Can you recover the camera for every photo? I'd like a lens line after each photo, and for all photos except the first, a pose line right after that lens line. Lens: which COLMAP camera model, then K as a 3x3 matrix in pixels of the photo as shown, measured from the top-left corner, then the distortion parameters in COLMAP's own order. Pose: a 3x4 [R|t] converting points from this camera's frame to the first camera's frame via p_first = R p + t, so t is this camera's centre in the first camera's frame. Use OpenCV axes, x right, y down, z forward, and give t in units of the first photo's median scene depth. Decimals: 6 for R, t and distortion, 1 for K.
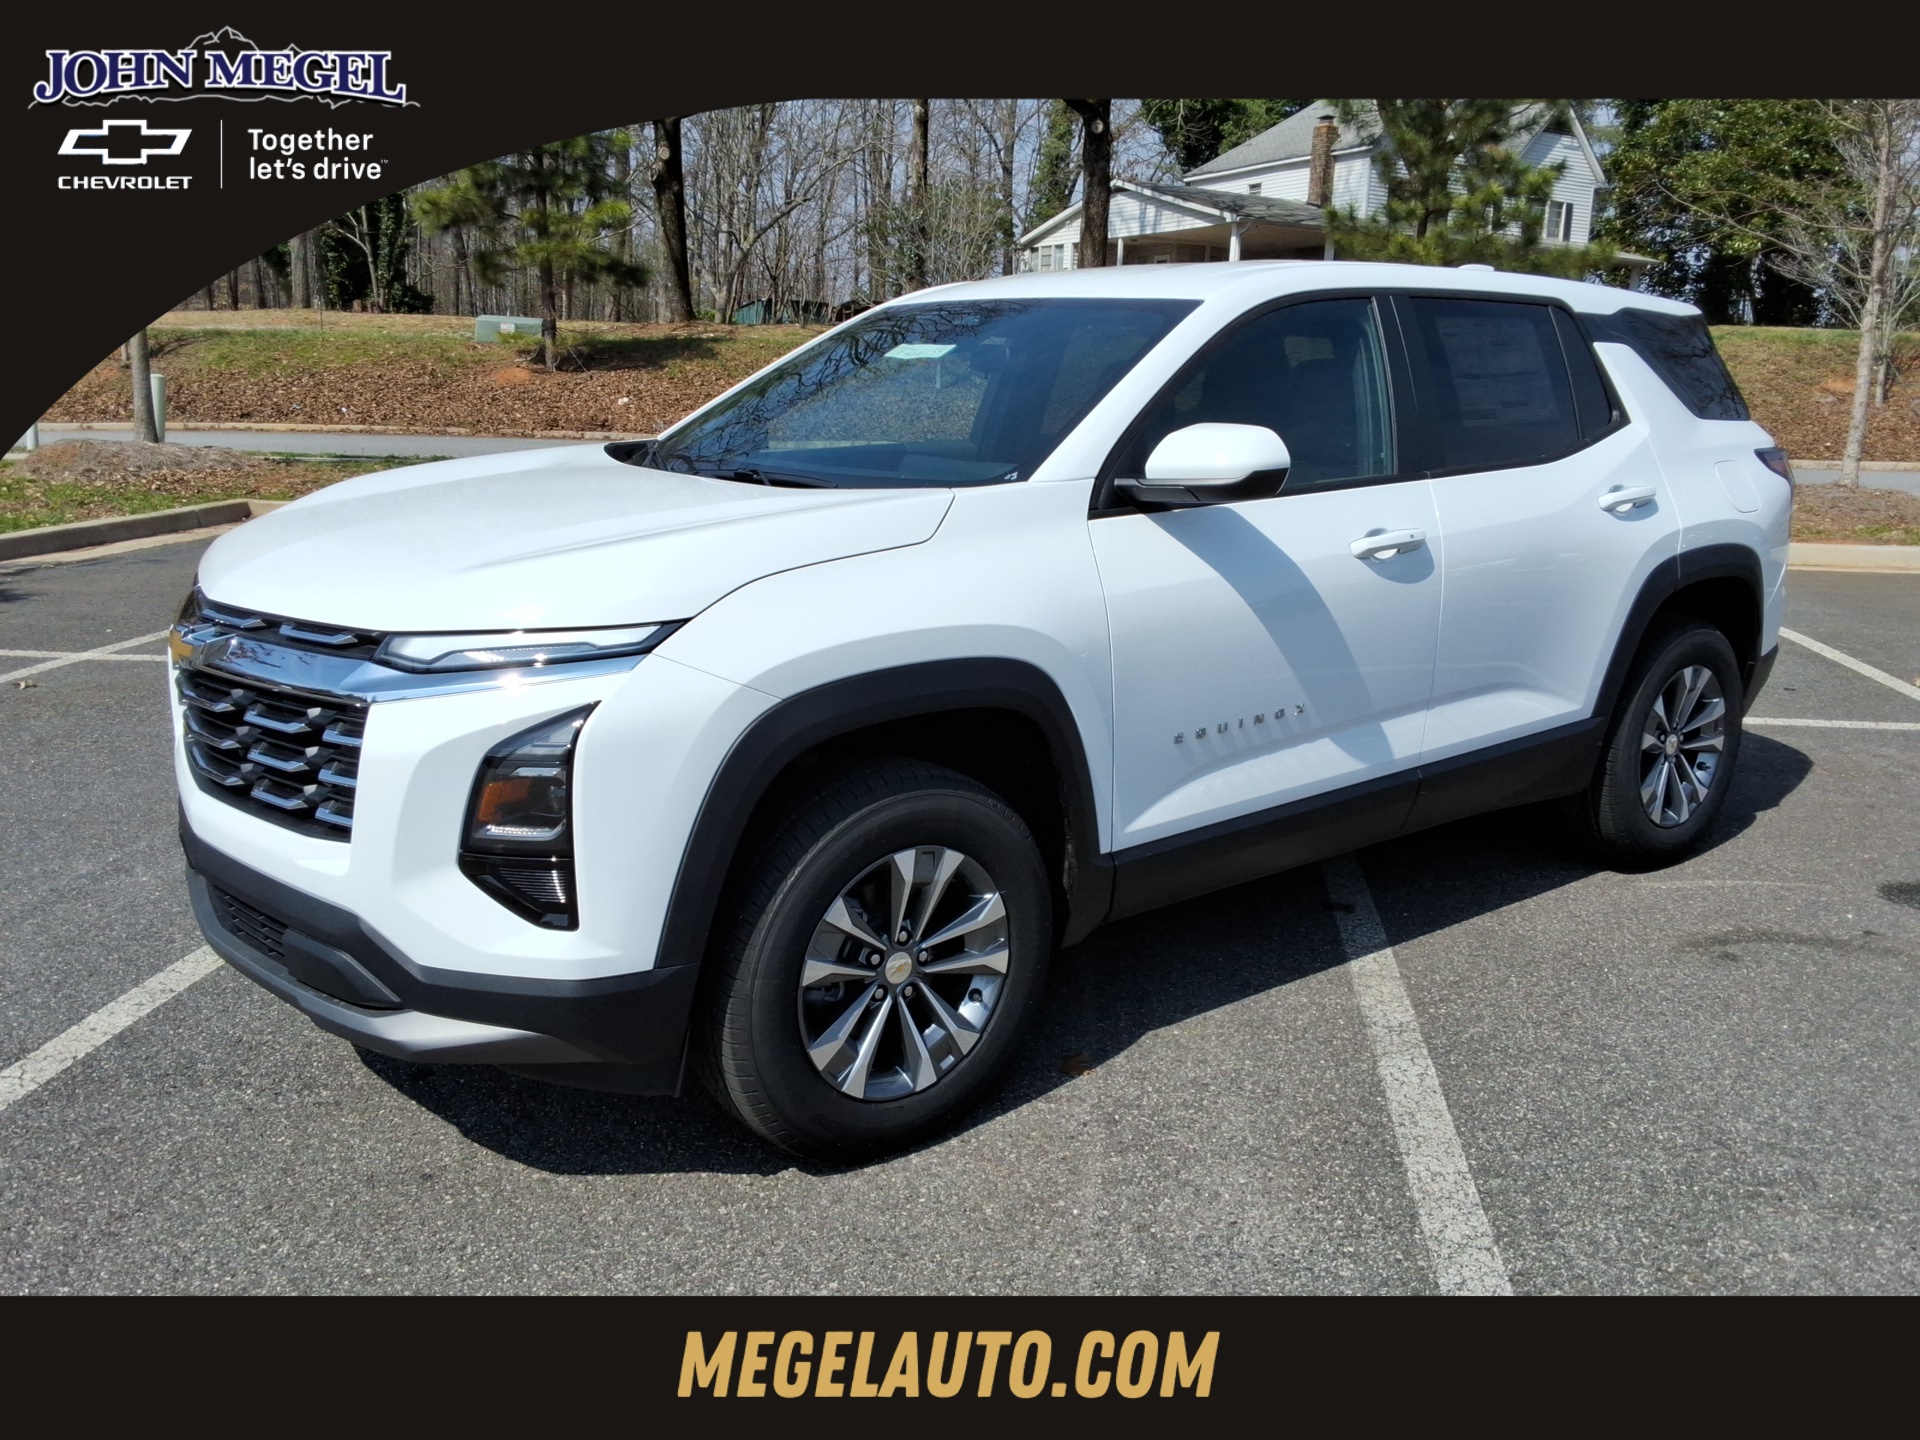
lens RADIAL K [[1528.4, 0, 969.9], [0, 1528.4, 716.9], [0, 0, 1]] dist [0.099214, -0.155281]
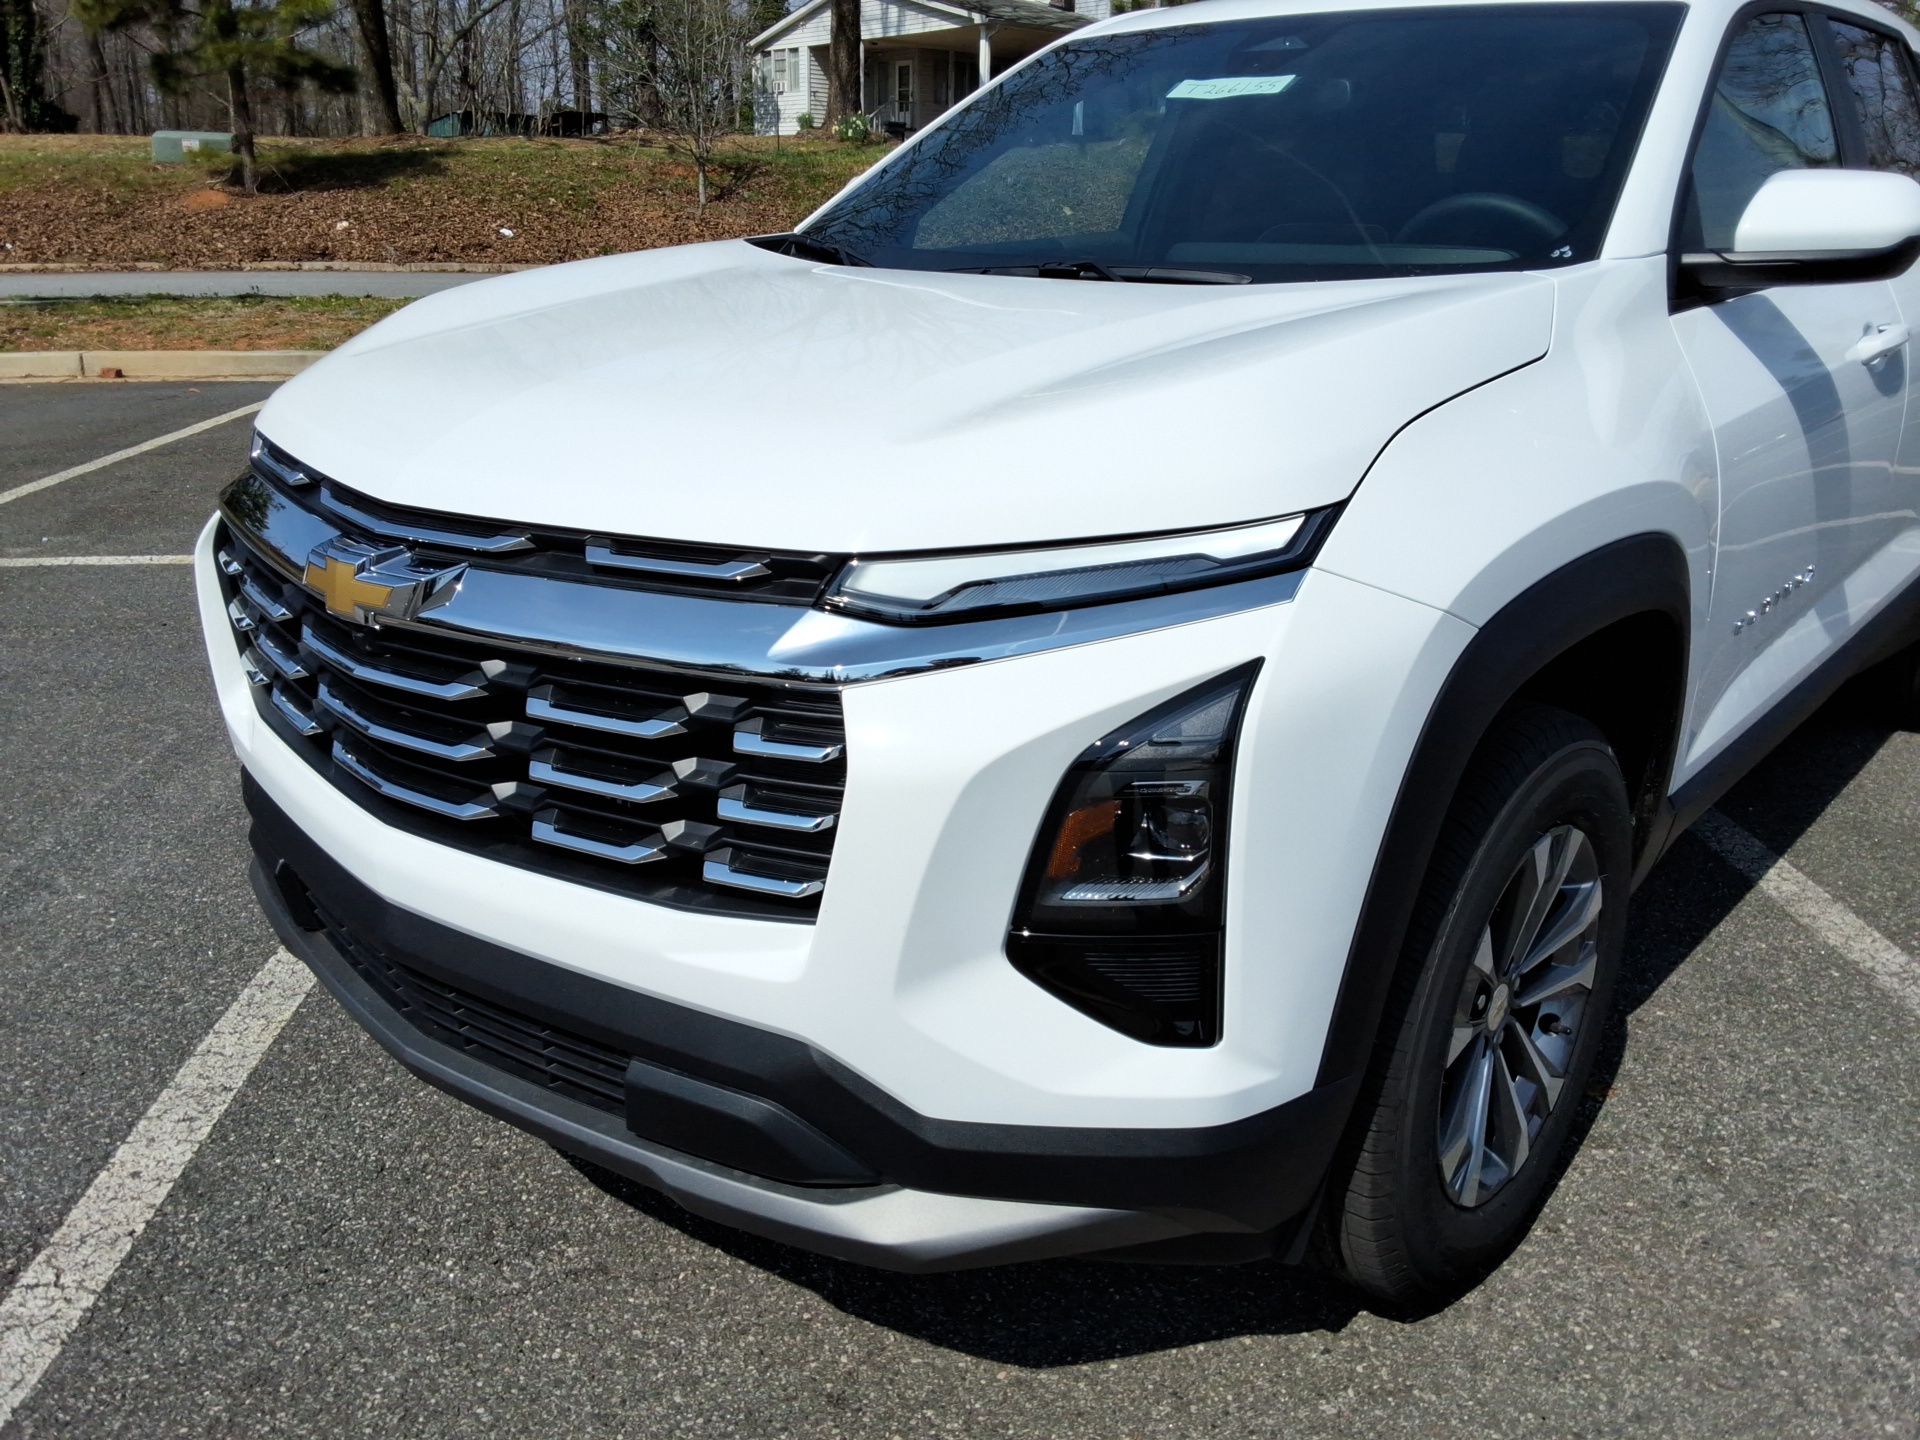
lens RADIAL K [[1528.4, 0, 969.9], [0, 1528.4, 716.9], [0, 0, 1]] dist [0.099214, -0.155281]
pose [[0.984042, -0.071288, 0.163029, -0.298893], [0.053558, 0.992412, 0.110680, -0.038688], [-0.169682, -0.100182, 0.980394, 0.310410]]
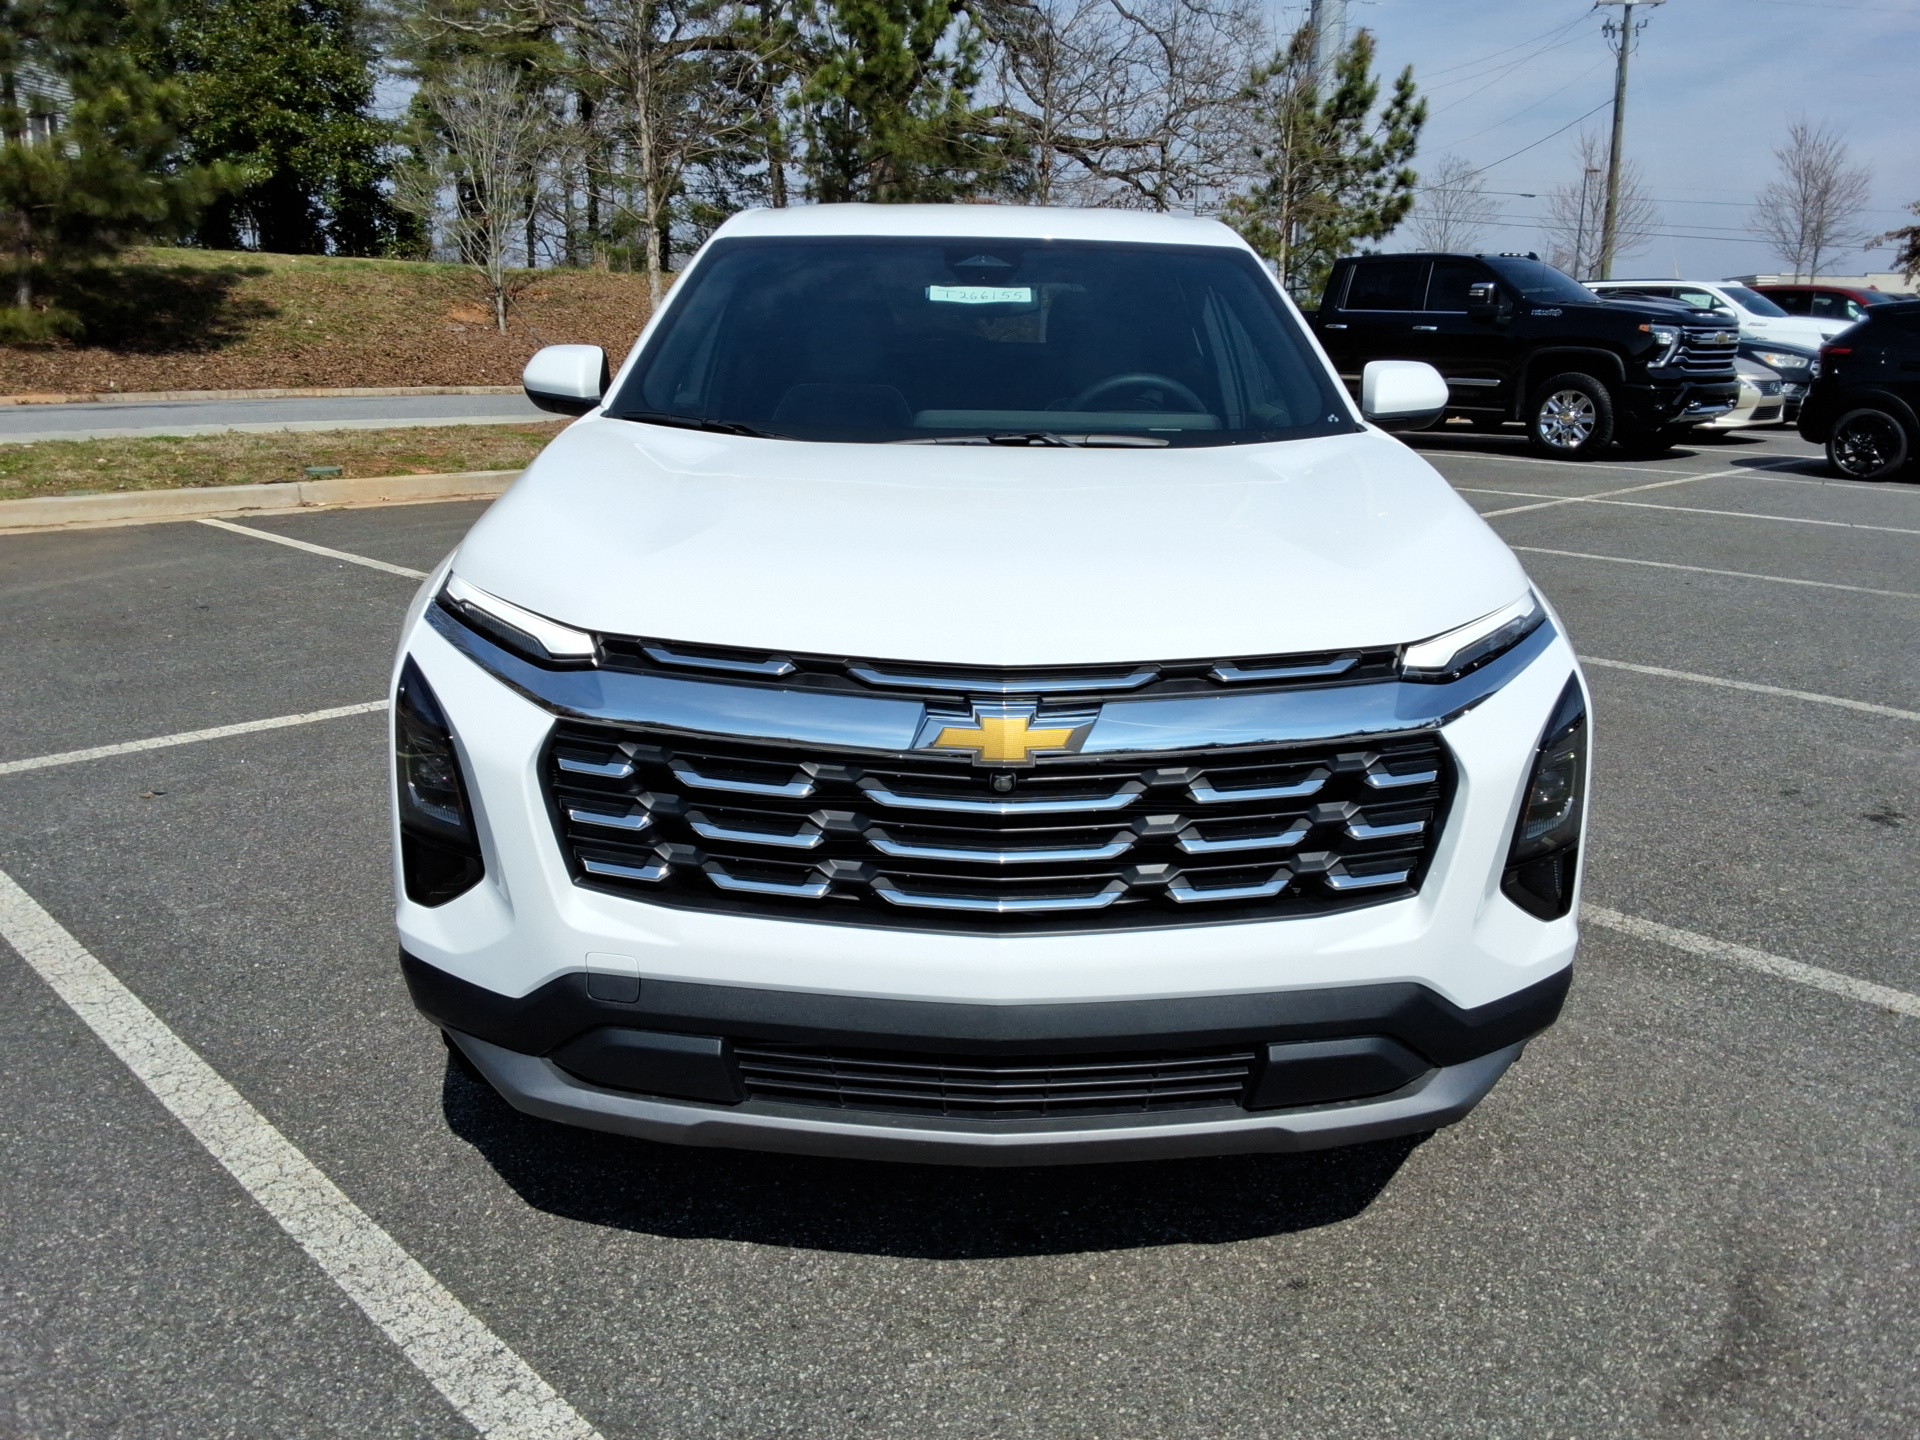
lens RADIAL K [[1528.4, 0, 969.9], [0, 1528.4, 716.9], [0, 0, 1]] dist [0.099214, -0.155281]
pose [[0.615471, -0.205528, 0.760890, -0.848600], [0.171881, 0.977166, 0.124917, -0.117172], [-0.769189, 0.053900, 0.636744, 0.465554]]
